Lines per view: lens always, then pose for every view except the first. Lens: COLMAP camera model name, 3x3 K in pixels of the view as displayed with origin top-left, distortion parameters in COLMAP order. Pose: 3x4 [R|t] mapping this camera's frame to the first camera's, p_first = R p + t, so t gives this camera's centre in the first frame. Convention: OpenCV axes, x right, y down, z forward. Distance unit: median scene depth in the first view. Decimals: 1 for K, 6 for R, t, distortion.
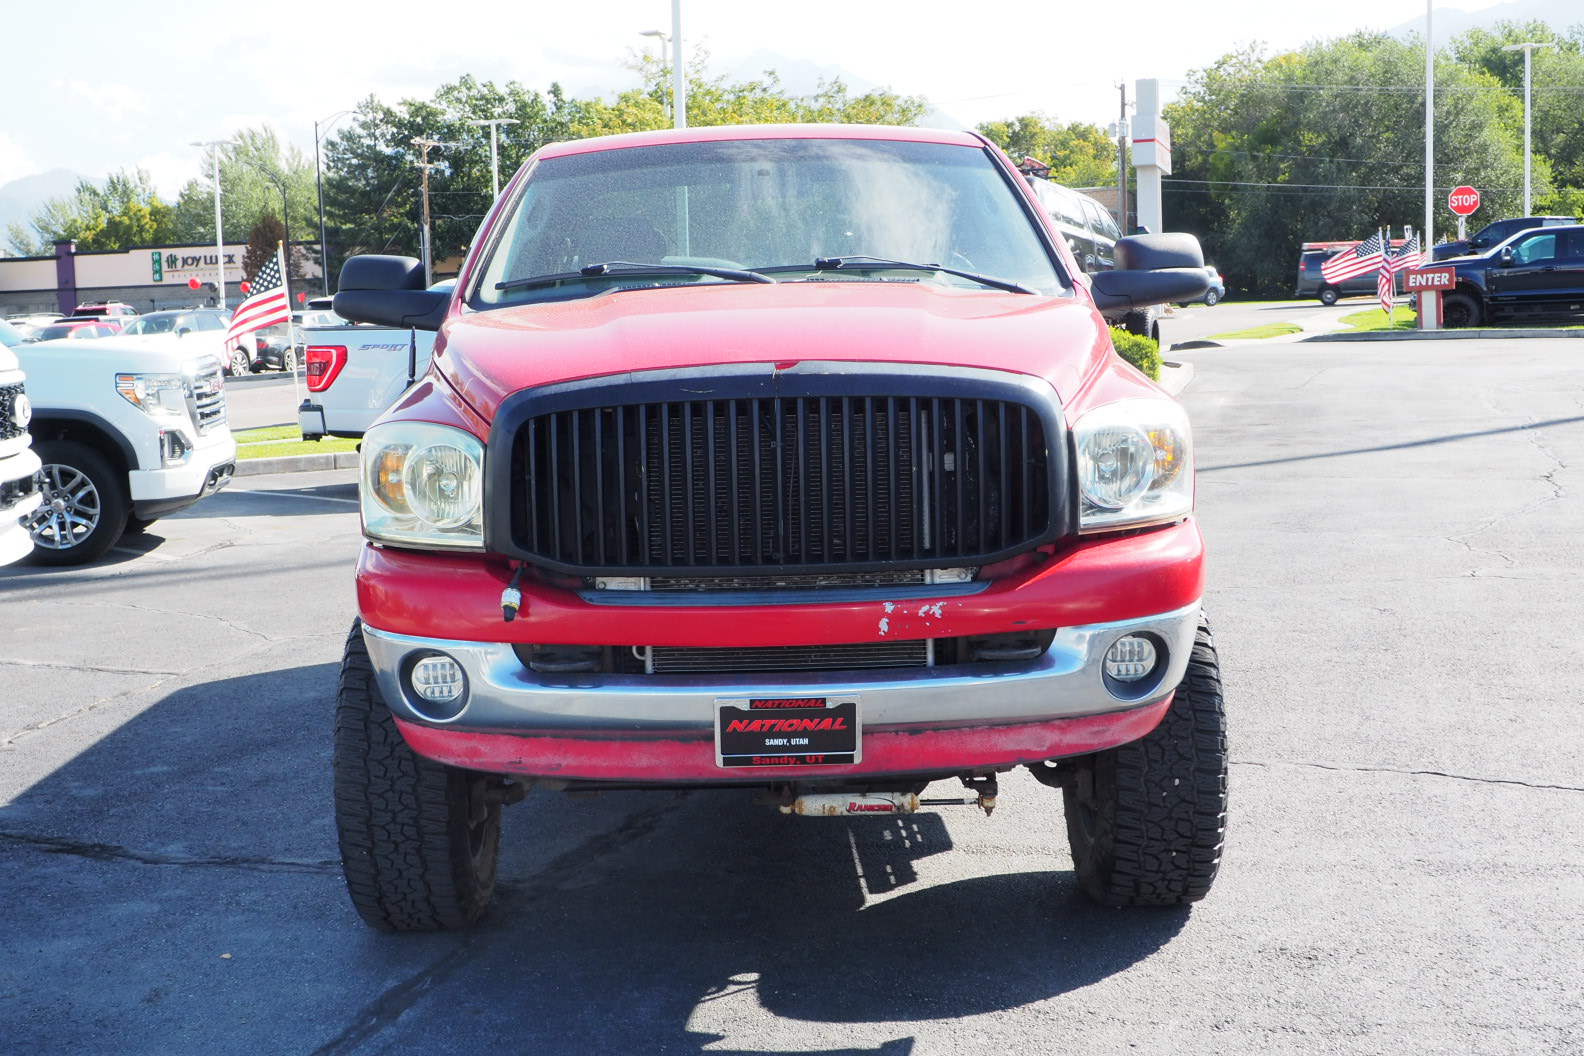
lens RADIAL K [[2010.3, 0, 792.0], [0, 2010.3, 528.0], [0, 0, 1]] dist [-0.007324, -0.050682]
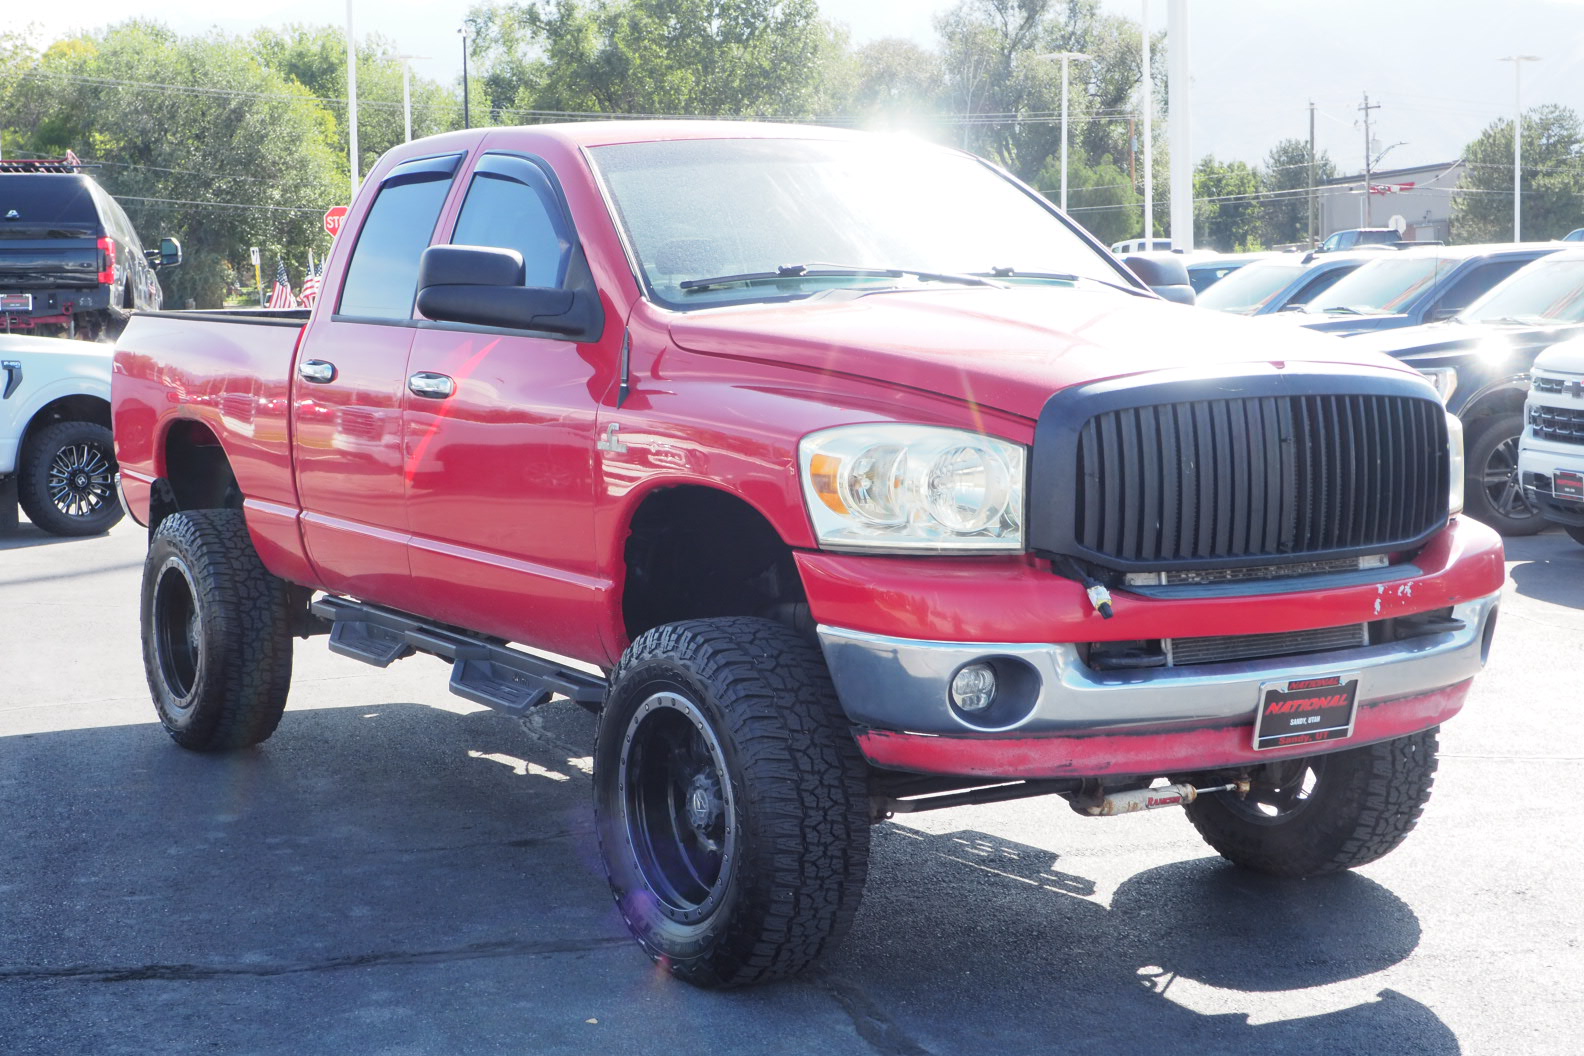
lens RADIAL K [[2368.3, 0, 792.0], [0, 2368.3, 528.0], [0, 0, 1]] dist [-0.025111, 0.031241]
pose [[0.835645, -0.023770, 0.548755, -0.834321], [0.040638, 0.999001, -0.018611, 0.015936], [-0.547764, 0.037853, 0.835776, 0.095830]]
